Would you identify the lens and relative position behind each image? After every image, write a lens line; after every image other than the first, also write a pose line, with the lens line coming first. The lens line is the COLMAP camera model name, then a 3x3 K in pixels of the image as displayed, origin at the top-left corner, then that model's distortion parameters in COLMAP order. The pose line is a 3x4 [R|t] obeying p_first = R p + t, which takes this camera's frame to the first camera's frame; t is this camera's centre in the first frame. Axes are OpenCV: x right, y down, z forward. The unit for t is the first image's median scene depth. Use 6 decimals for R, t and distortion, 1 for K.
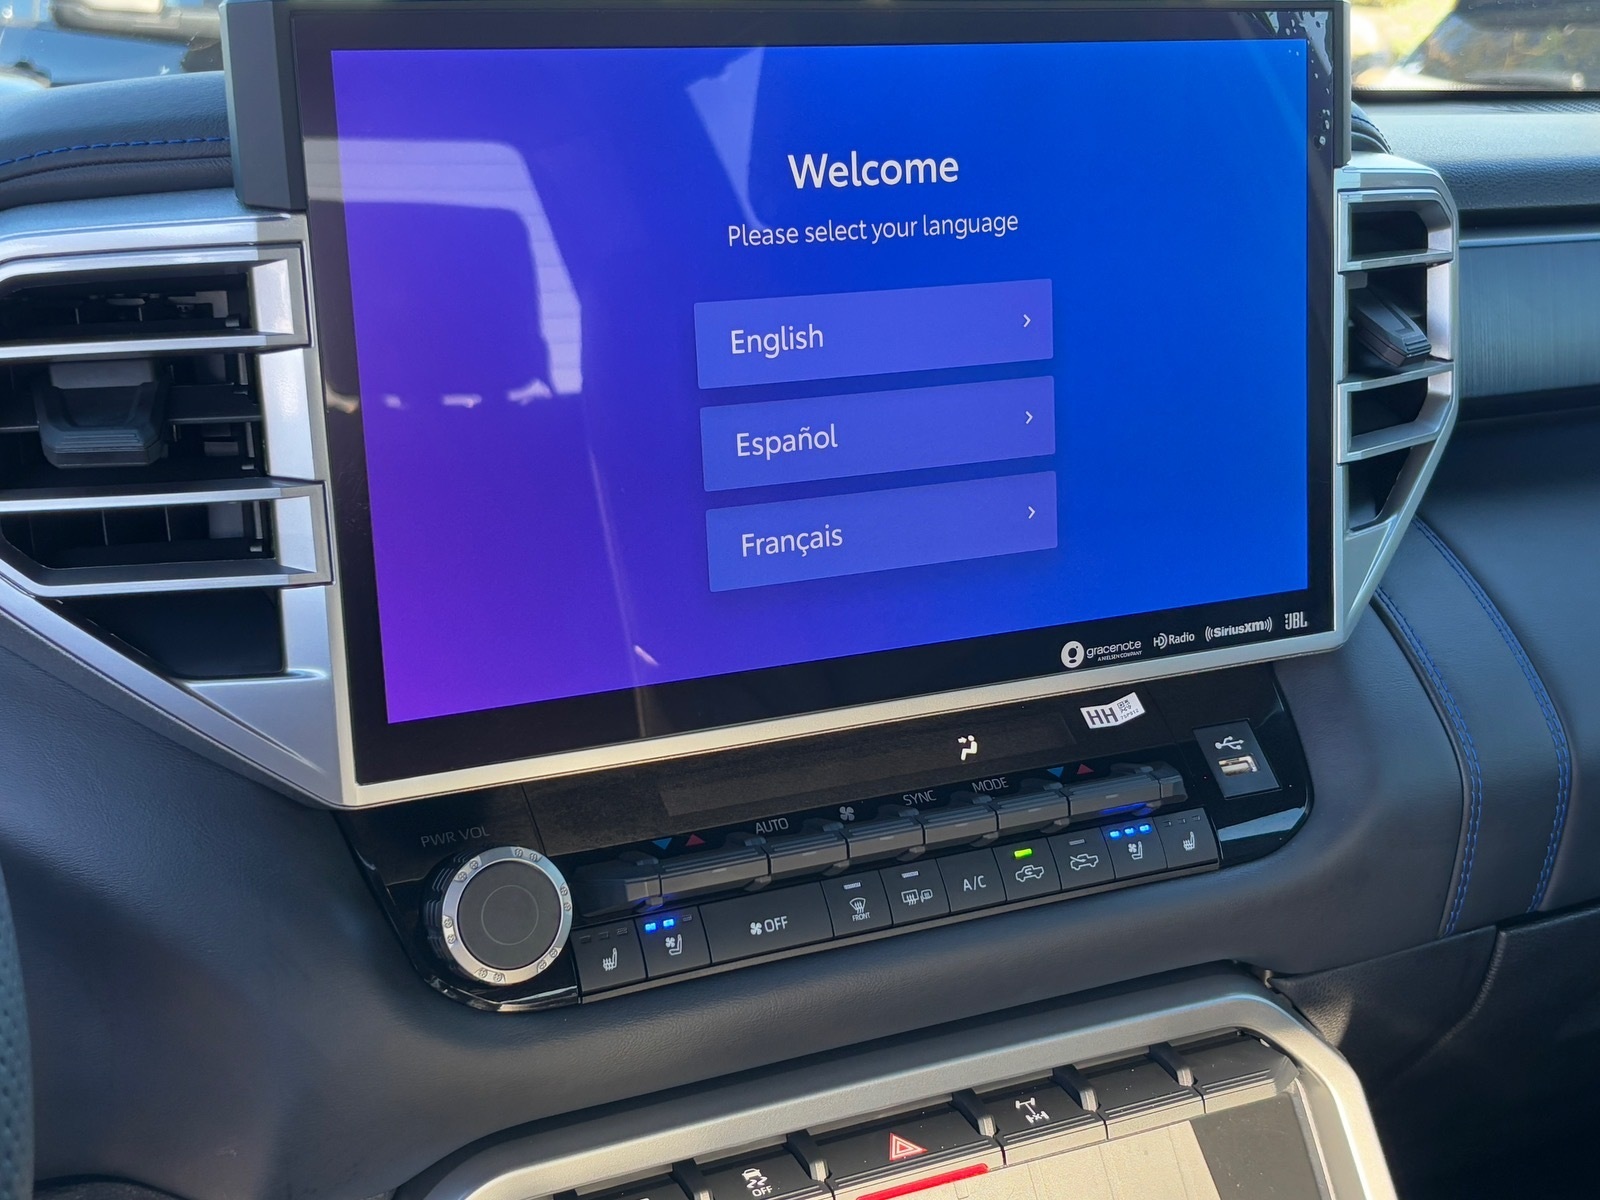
lens RADIAL K [[2147.0, 0, 775.7], [0, 2147.0, 610.5], [0, 0, 1]] dist [0.277400, -1.133871]
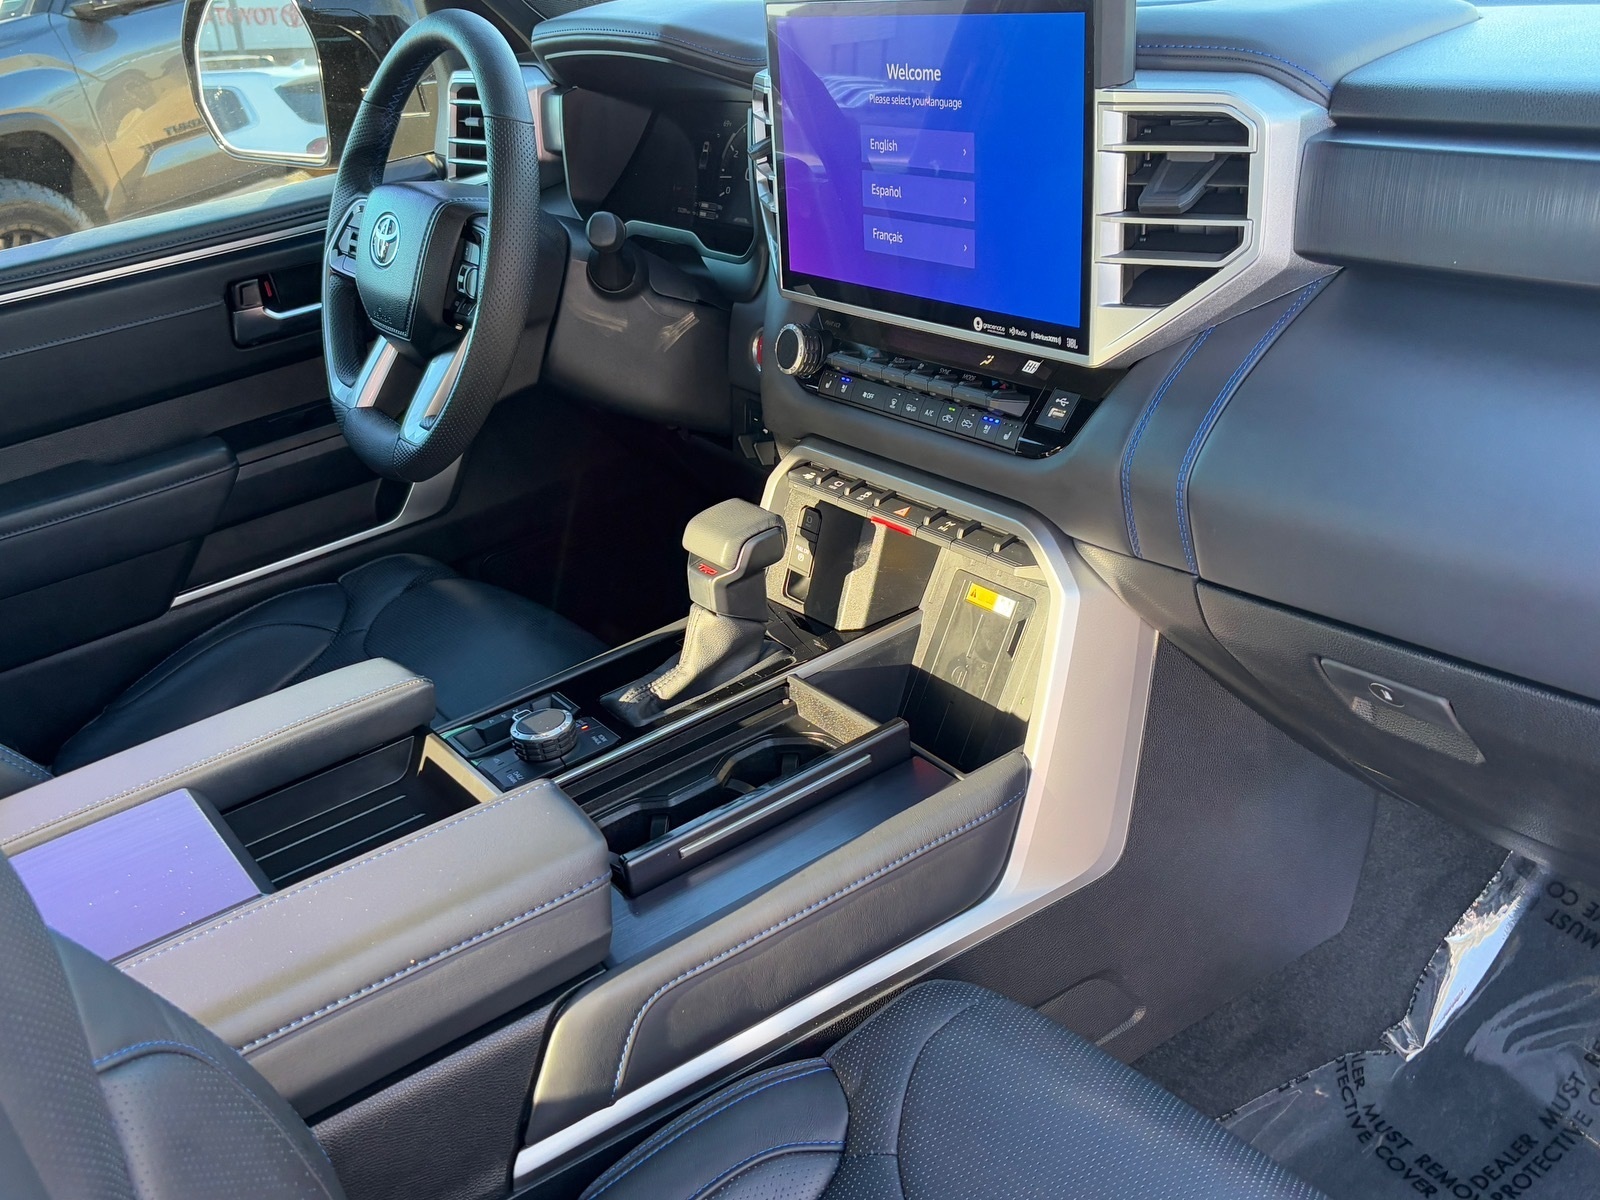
lens RADIAL K [[1575.9, 0, 800.5], [0, 1575.9, 597.7], [0, 0, 1]] dist [0.128388, -0.301691]
pose [[0.142004, 0.397573, -0.906516, 1.583154], [-0.133152, 0.915145, 0.380500, -0.291960], [0.980870, 0.066671, 0.182892, 0.577904]]
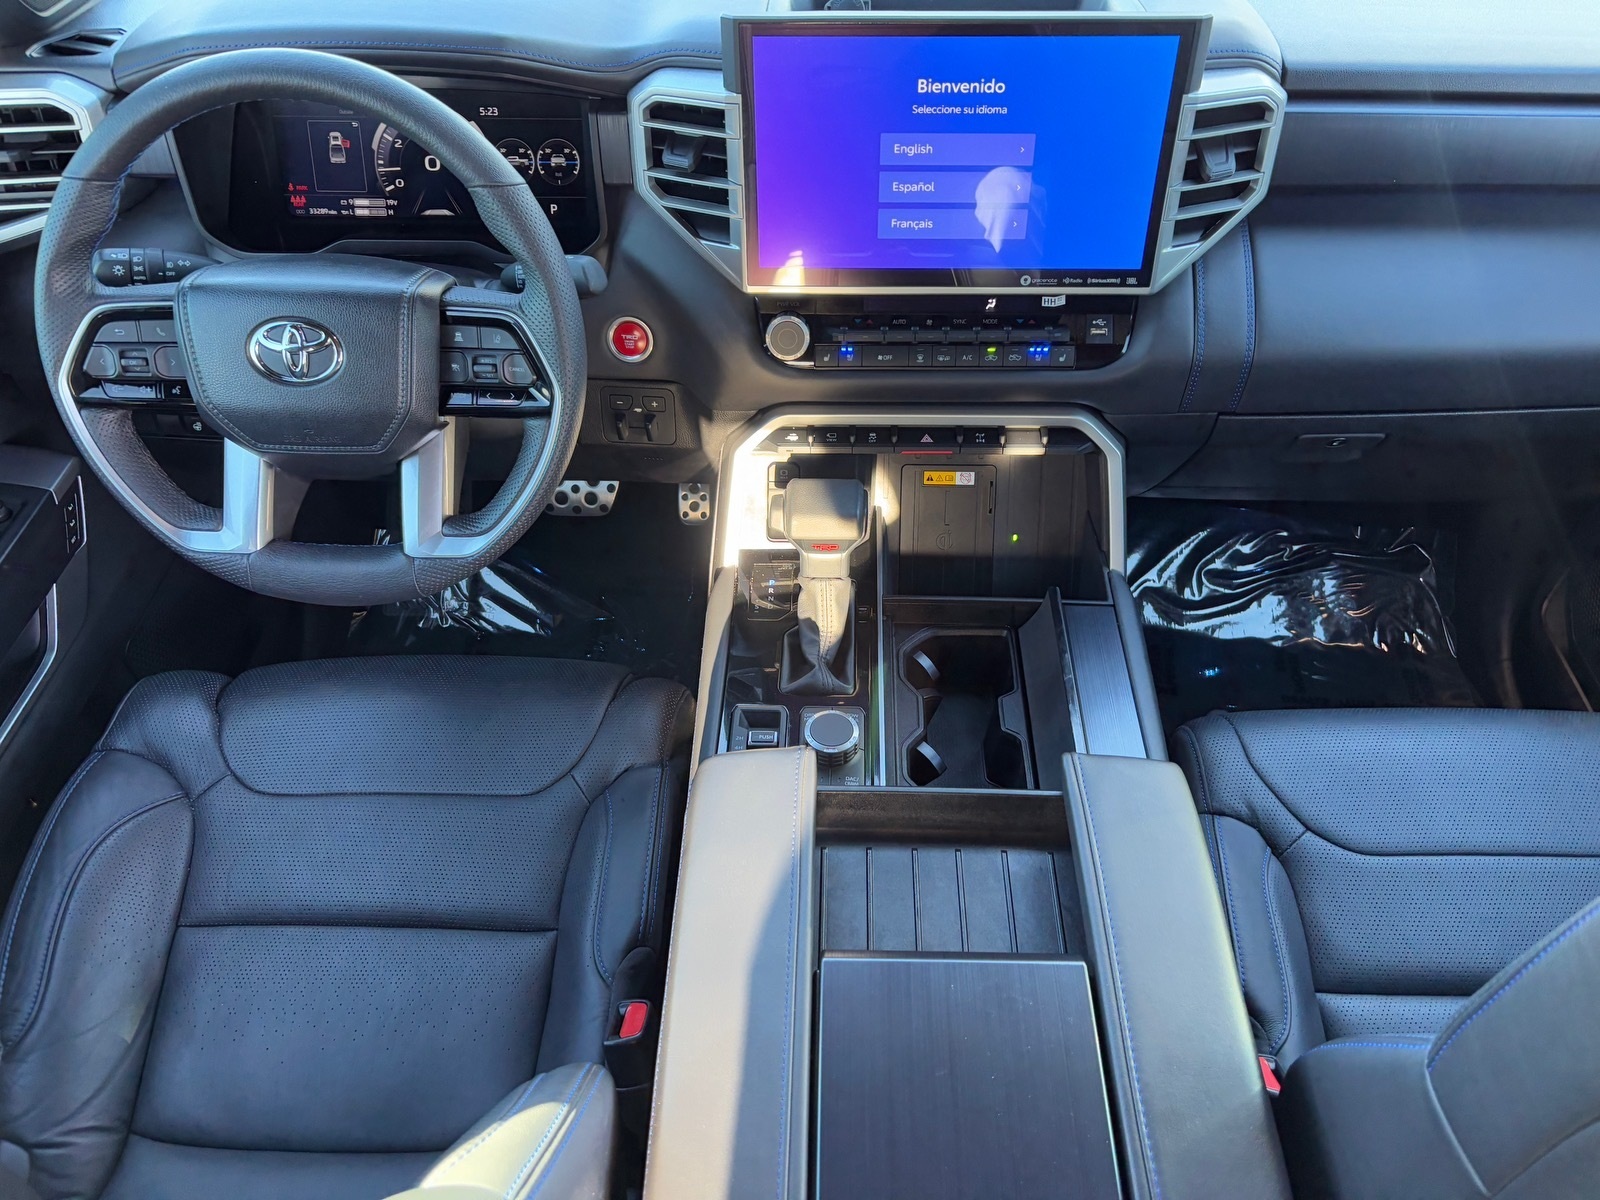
lens RADIAL K [[1229.1, 0, 808.0], [0, 1229.1, 614.4], [0, 0, 1]] dist [0.014385, -0.001547]
pose [[0.886066, 0.314352, -0.340691, 0.541295], [-0.120806, 0.866138, 0.484986, -0.322430], [0.447541, -0.388572, 0.805431, -0.481260]]
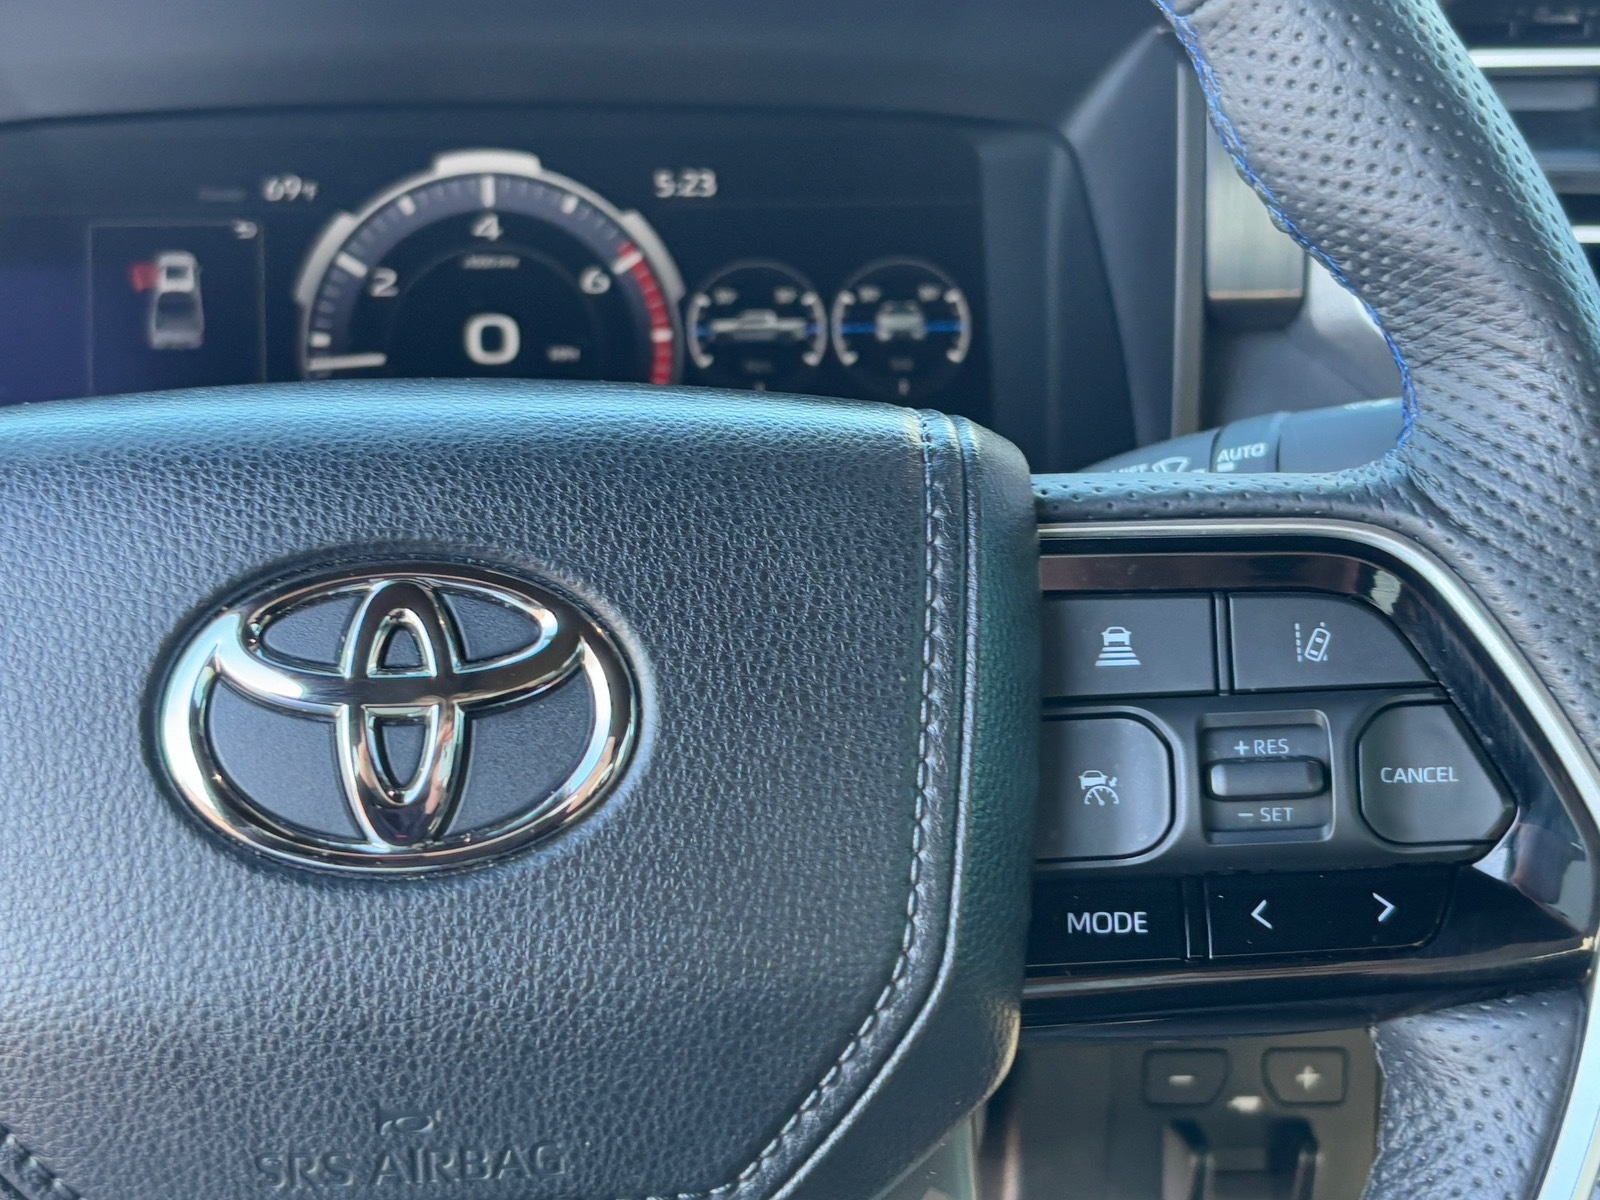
lens RADIAL K [[2390.7, 0, 821.1], [0, 2390.7, 604.9], [0, 0, 1]] dist [0.223907, -1.071252]
pose [[0.938707, 0.108125, -0.327319, -0.203870], [-0.097514, 0.994041, 0.048711, 0.068161], [0.330635, -0.013807, 0.943658, -0.027457]]
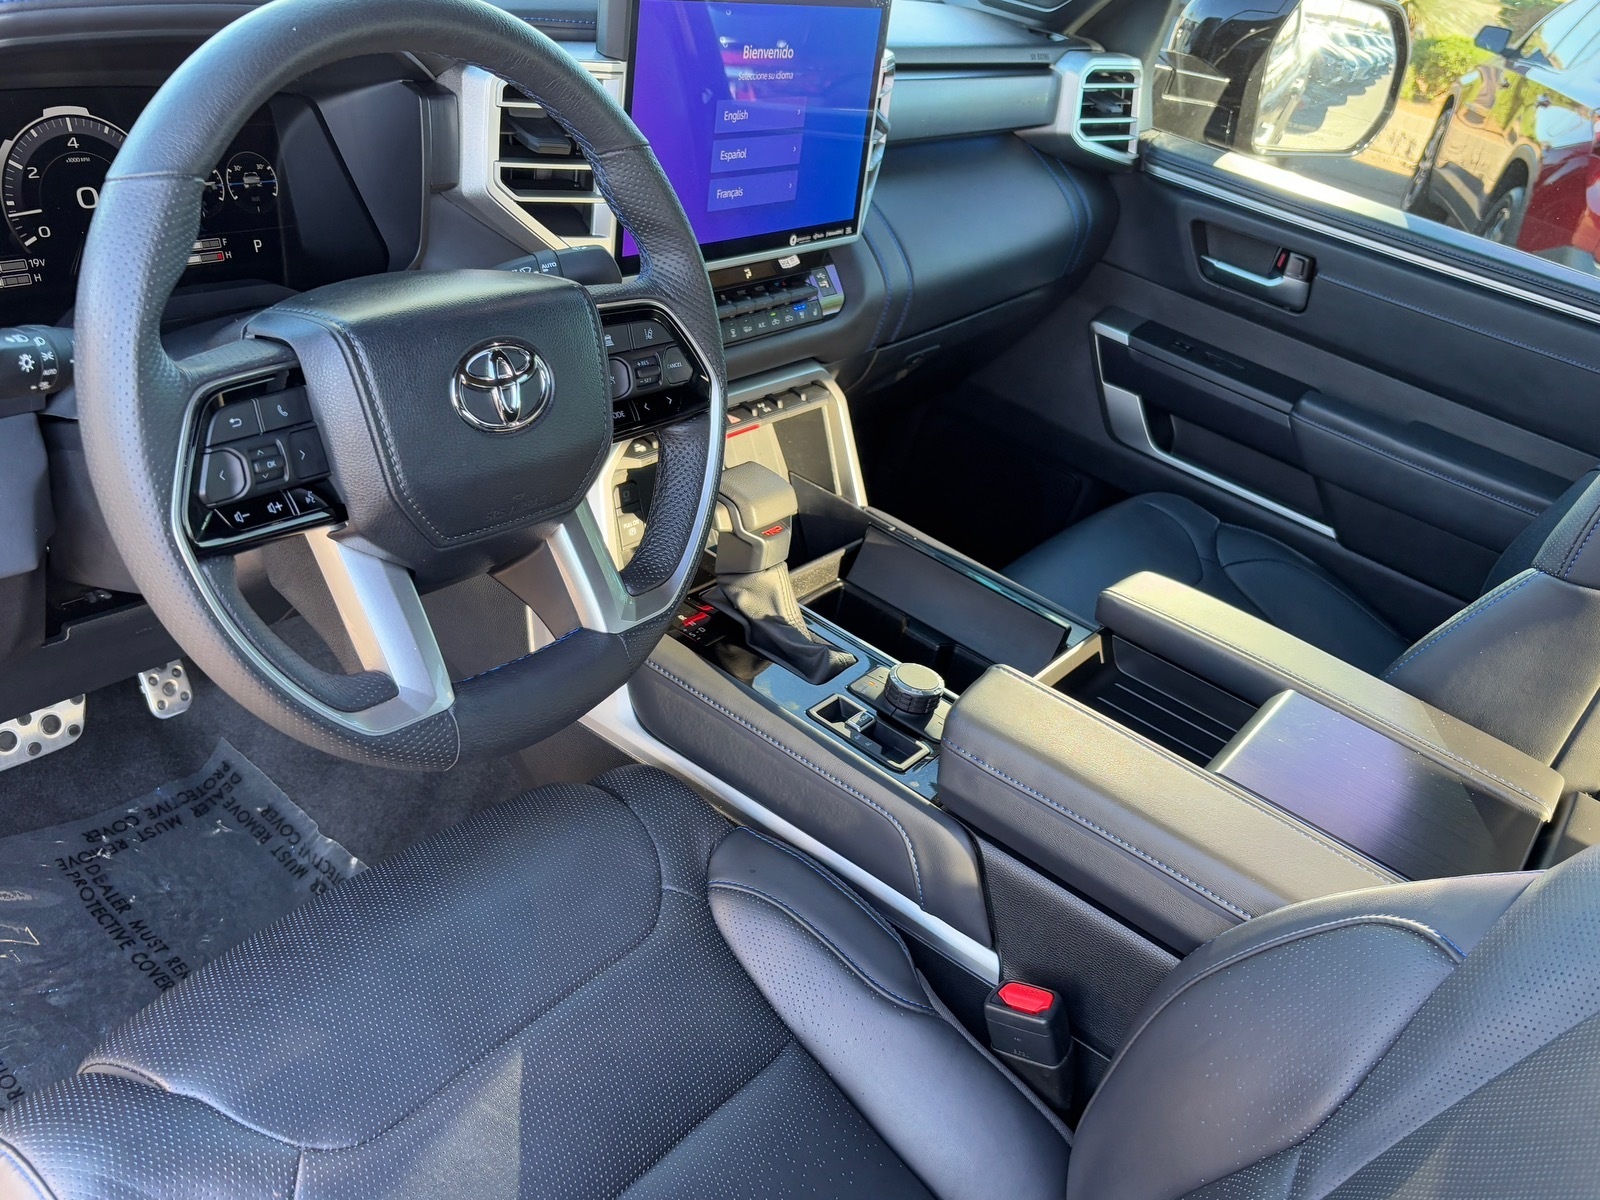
lens RADIAL K [[1437.1, 0, 797.4], [0, 1437.1, 608.9], [0, 0, 1]] dist [0.034992, -0.022467]
pose [[0.863085, -0.074387, 0.499551, -0.802333], [-0.073304, 0.960171, 0.269625, -0.023405], [-0.499711, -0.269329, 0.823256, -0.625745]]
